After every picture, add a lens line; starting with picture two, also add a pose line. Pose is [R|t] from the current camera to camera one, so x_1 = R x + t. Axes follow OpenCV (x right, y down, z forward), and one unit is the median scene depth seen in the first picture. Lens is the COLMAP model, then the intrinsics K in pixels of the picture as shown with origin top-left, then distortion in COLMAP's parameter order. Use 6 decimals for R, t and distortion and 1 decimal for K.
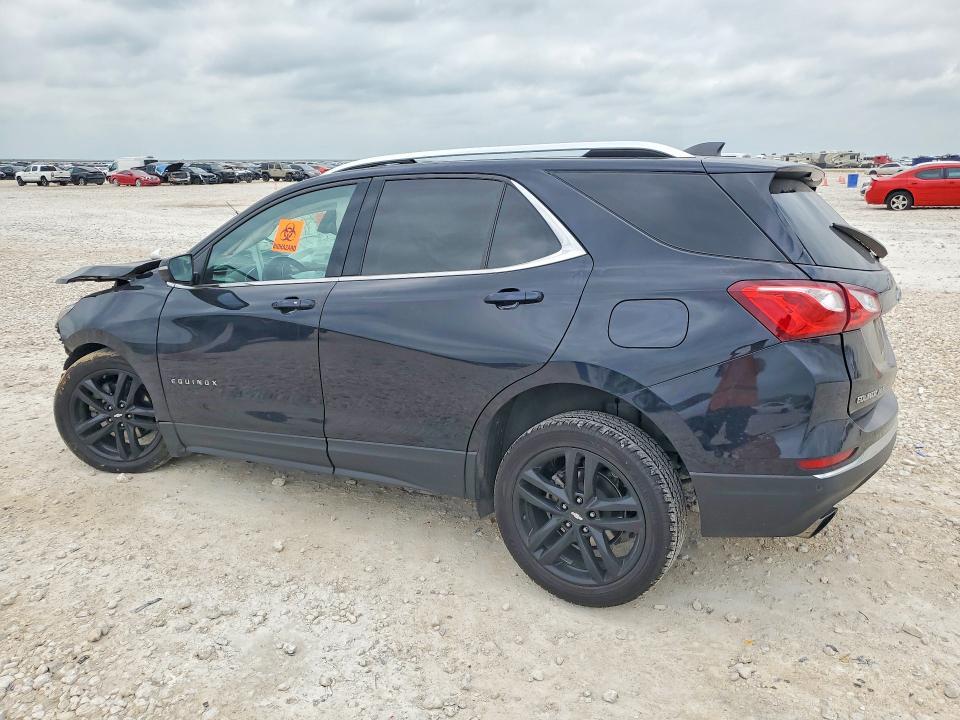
lens RADIAL K [[816.7, 0, 480.0], [0, 816.7, 360.0], [0, 0, 1]] dist [-0.008340, -0.006178]
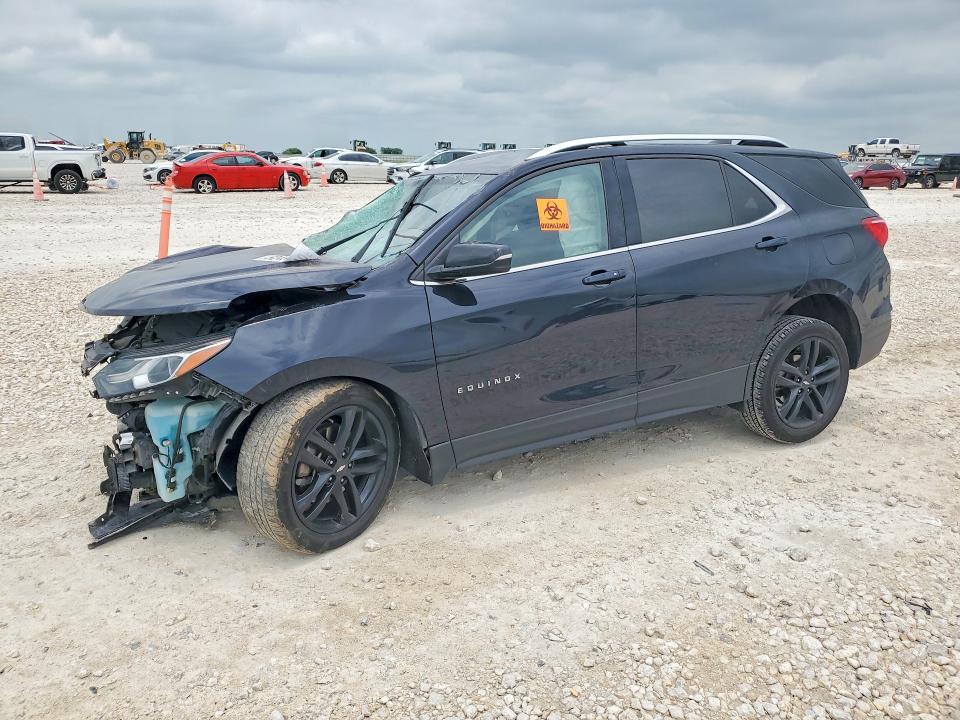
lens RADIAL K [[808.6, 0, 480.0], [0, 808.6, 360.0], [0, 0, 1]] dist [0.051184, 0.000896]
pose [[0.488331, -0.192819, 0.851090, -1.216073], [0.180755, 0.976482, 0.117516, -0.114827], [-0.853734, 0.096452, 0.511699, 0.607940]]
